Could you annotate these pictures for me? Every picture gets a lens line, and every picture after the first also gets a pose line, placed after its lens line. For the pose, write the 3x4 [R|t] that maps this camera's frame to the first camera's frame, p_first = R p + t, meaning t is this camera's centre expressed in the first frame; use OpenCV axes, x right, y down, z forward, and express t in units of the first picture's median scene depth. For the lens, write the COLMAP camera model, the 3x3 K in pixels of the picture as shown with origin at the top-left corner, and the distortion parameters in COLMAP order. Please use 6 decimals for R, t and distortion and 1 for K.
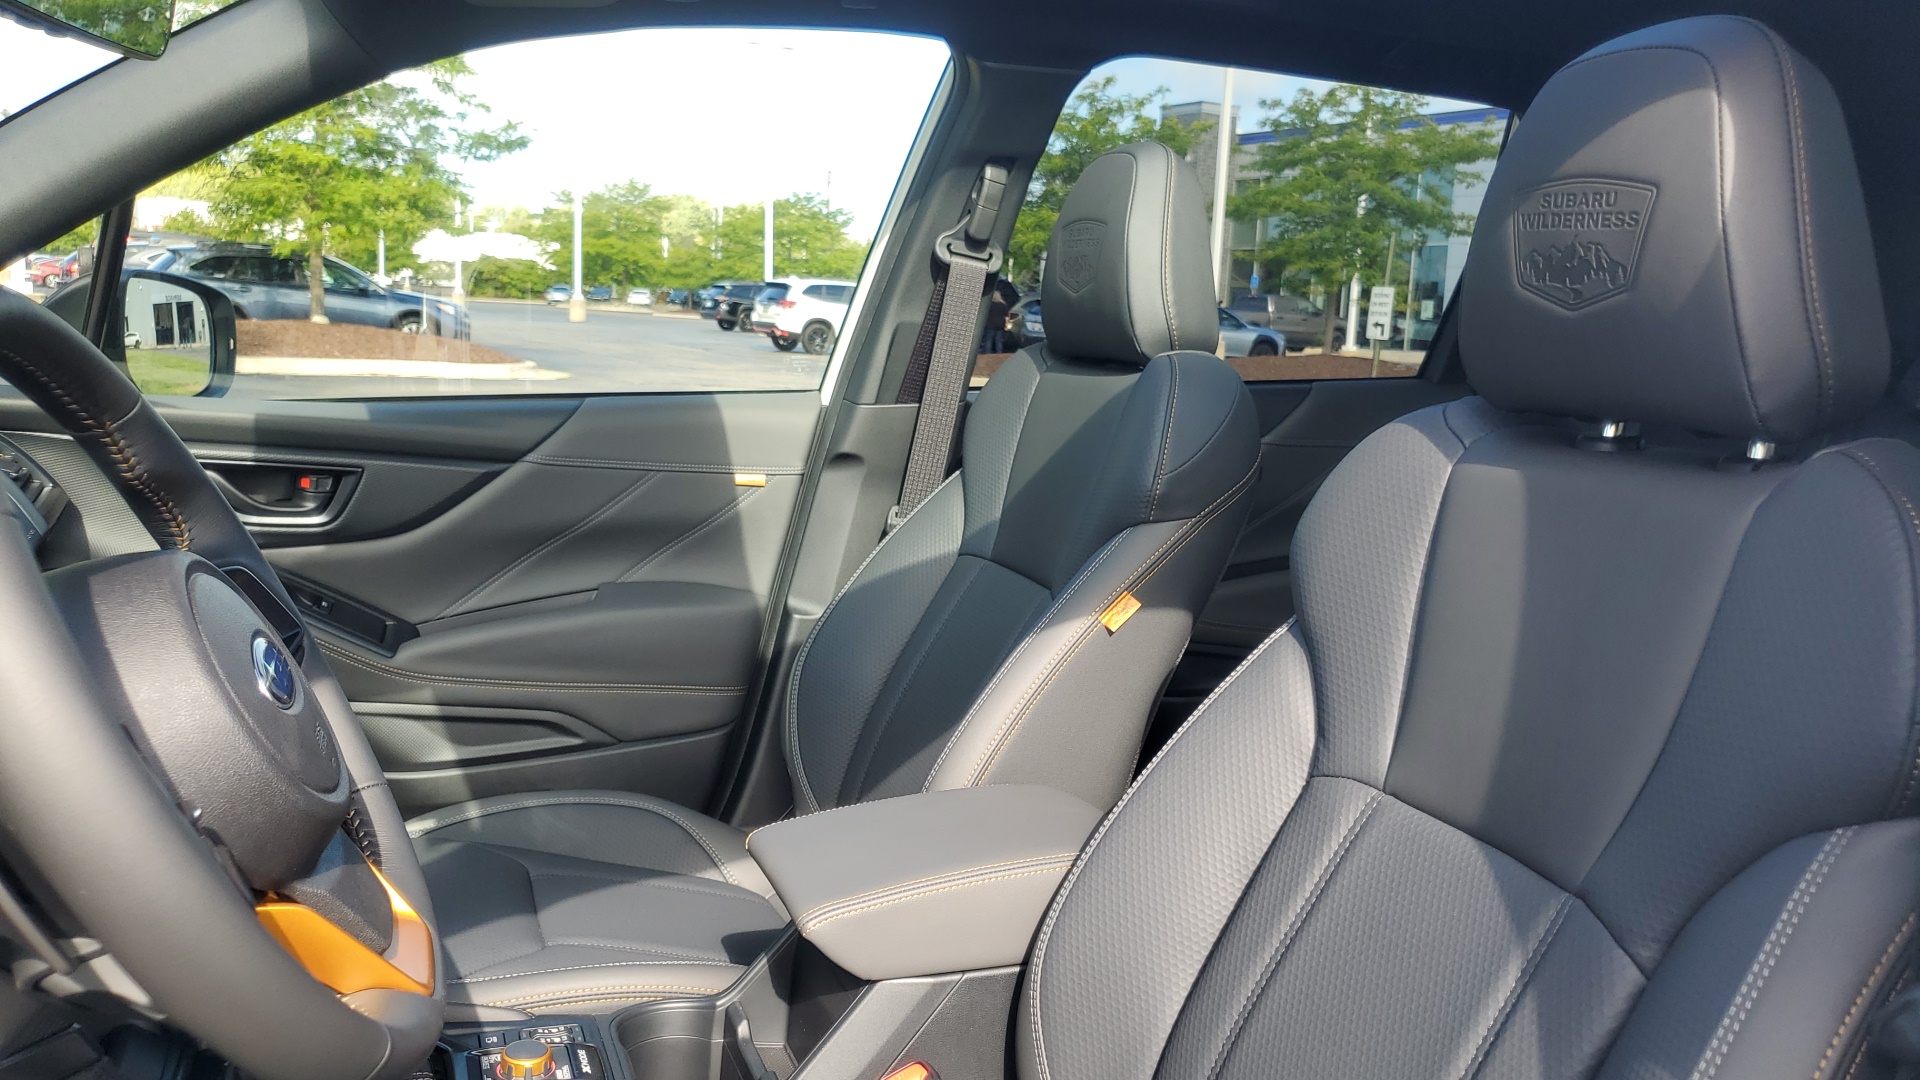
lens RADIAL K [[1530.0, 0, 973.8], [0, 1530.0, 547.7], [0, 0, 1]] dist [0.004782, -0.001694]
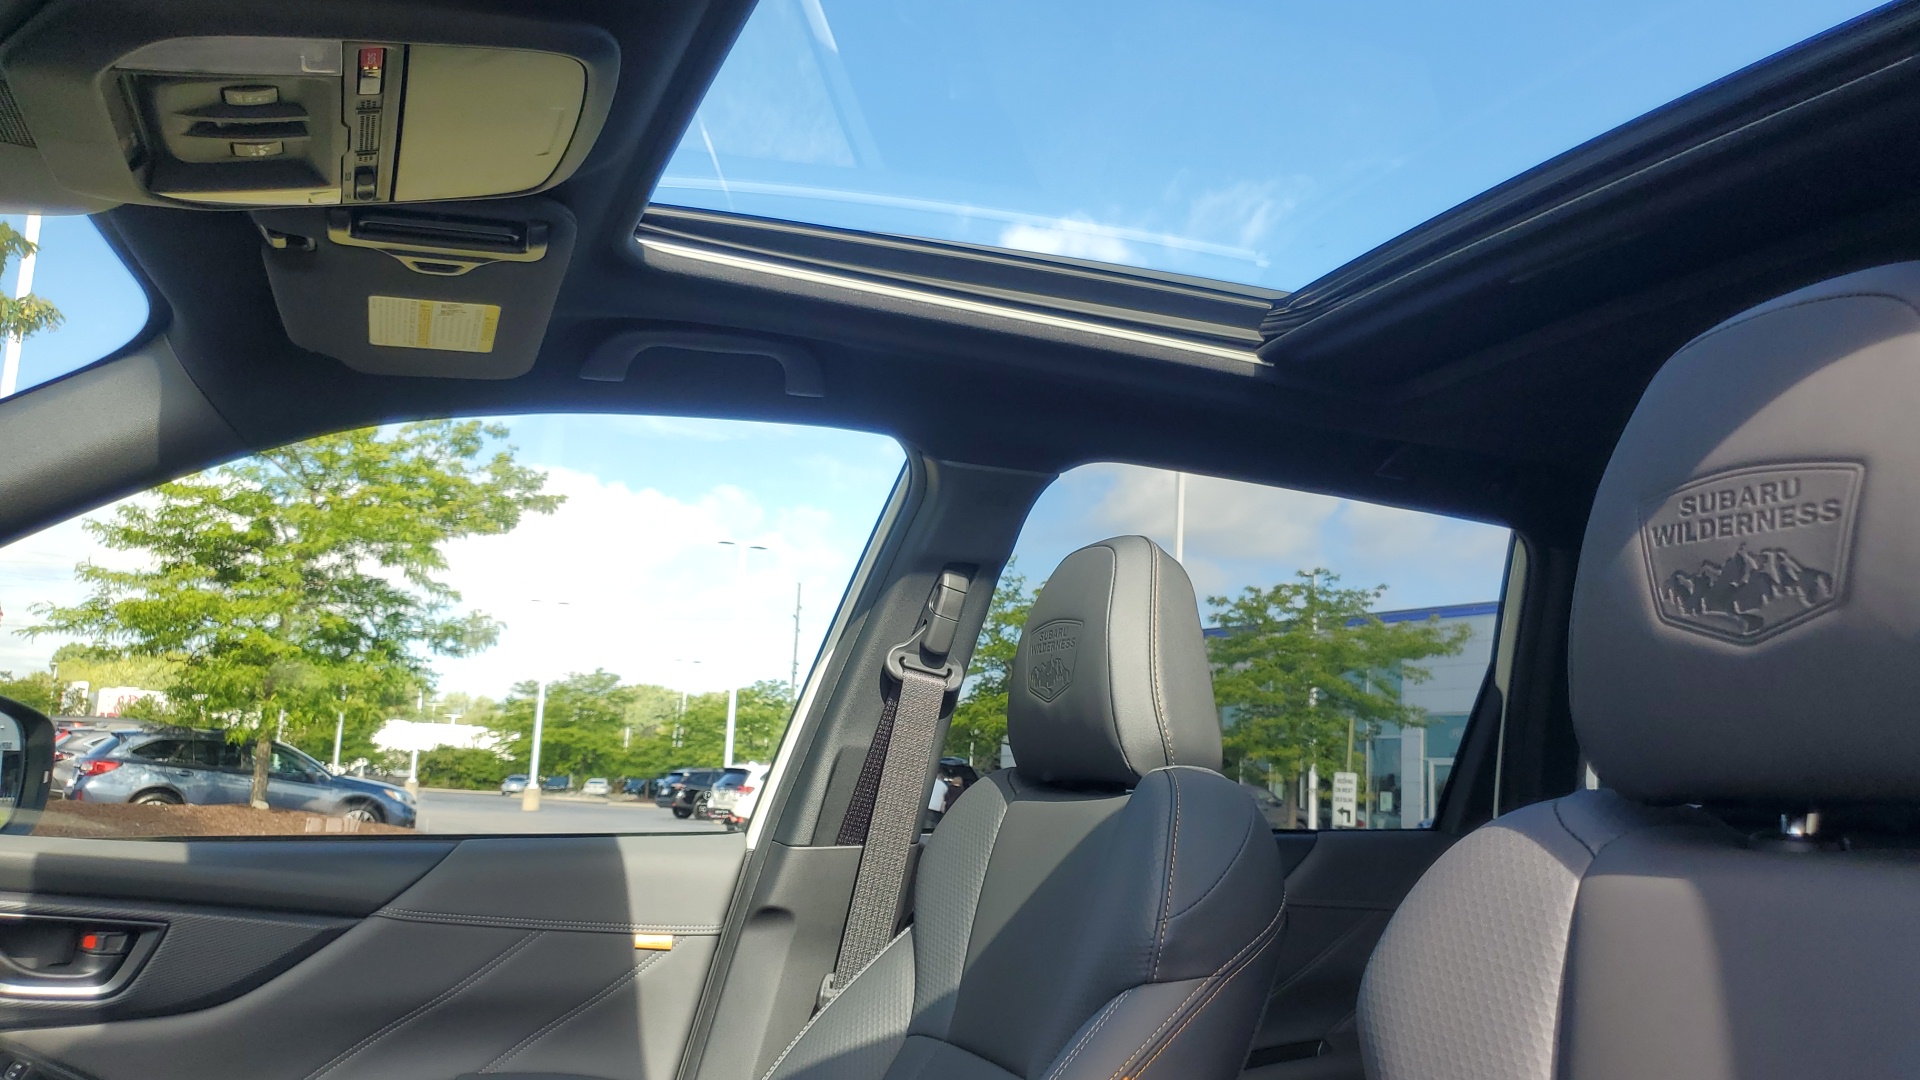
lens RADIAL K [[1527.4, 0, 976.2], [0, 1527.4, 548.0], [0, 0, 1]] dist [0.004033, -0.001612]
pose [[0.999637, 0.005059, 0.026457, 0.002747], [0.003503, 0.949452, -0.313892, 0.013261], [-0.026708, 0.313871, 0.949090, 0.149997]]
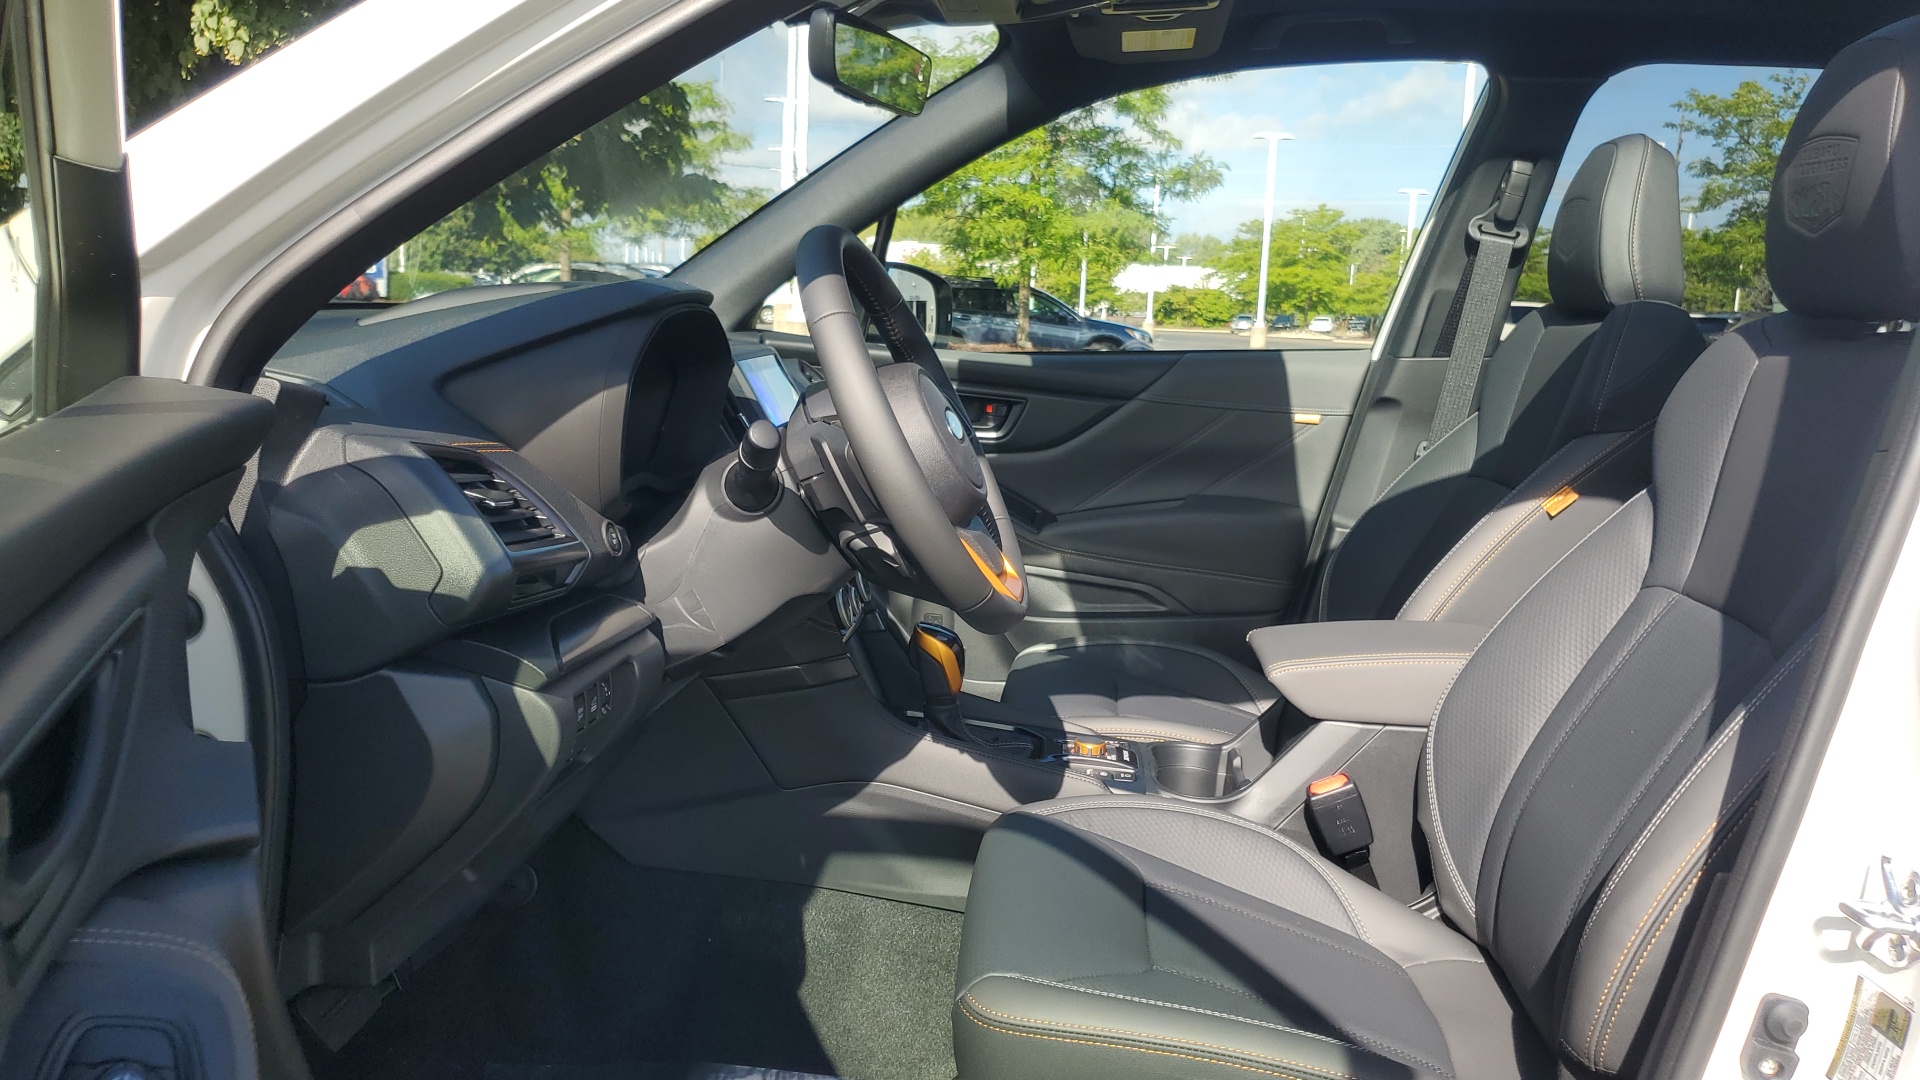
lens RADIAL K [[1531.9, 0, 968.8], [0, 1531.9, 579.7], [0, 0, 1]] dist [0.131951, -0.383232]
pose [[0.905775, 0.062383, -0.419142, 0.141915], [-0.062639, 0.997949, 0.013164, 0.088911], [0.419103, 0.014331, 0.907825, -0.277635]]
